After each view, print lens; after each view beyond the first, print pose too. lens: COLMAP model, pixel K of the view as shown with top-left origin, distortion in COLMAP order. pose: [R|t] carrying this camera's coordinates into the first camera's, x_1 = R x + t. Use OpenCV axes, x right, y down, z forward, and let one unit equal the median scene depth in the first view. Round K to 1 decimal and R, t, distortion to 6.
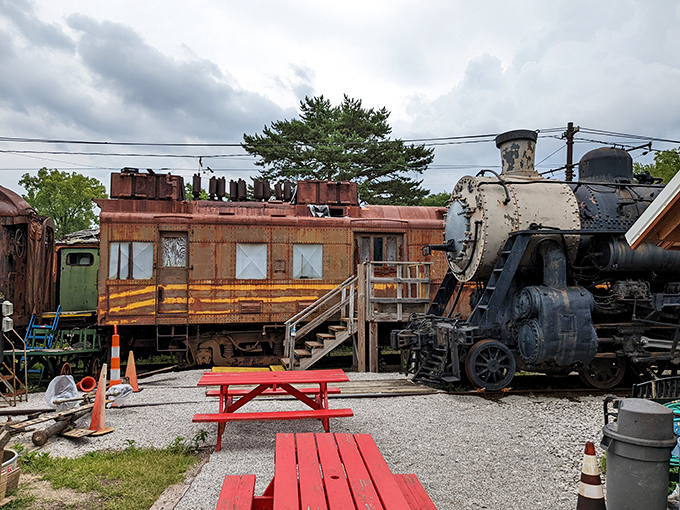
lens RADIAL K [[531.0, 0, 339.1], [0, 531.0, 258.6], [0, 0, 1]] dist [0.002377, -0.002857]
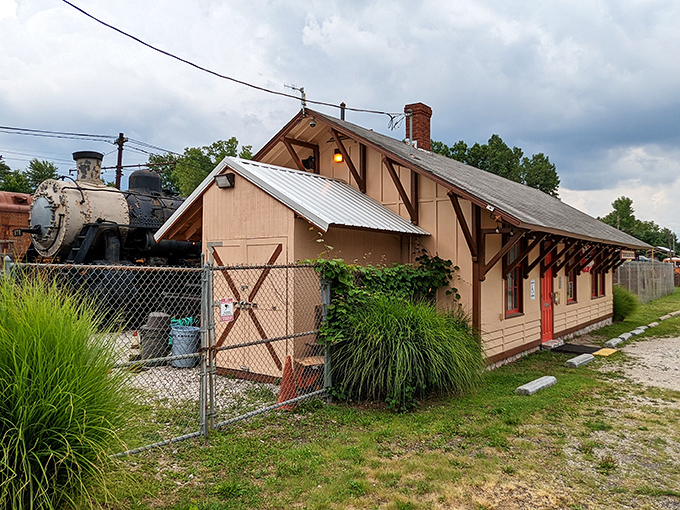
lens RADIAL K [[565.4, 0, 339.5], [0, 565.4, 258.2], [0, 0, 1]] dist [-0.060357, -0.002916]
pose [[0.691820, 0.015313, 0.721907, -0.289628], [-0.046710, 0.998630, 0.023580, -0.021941], [-0.720557, -0.050033, 0.691588, -0.557532]]
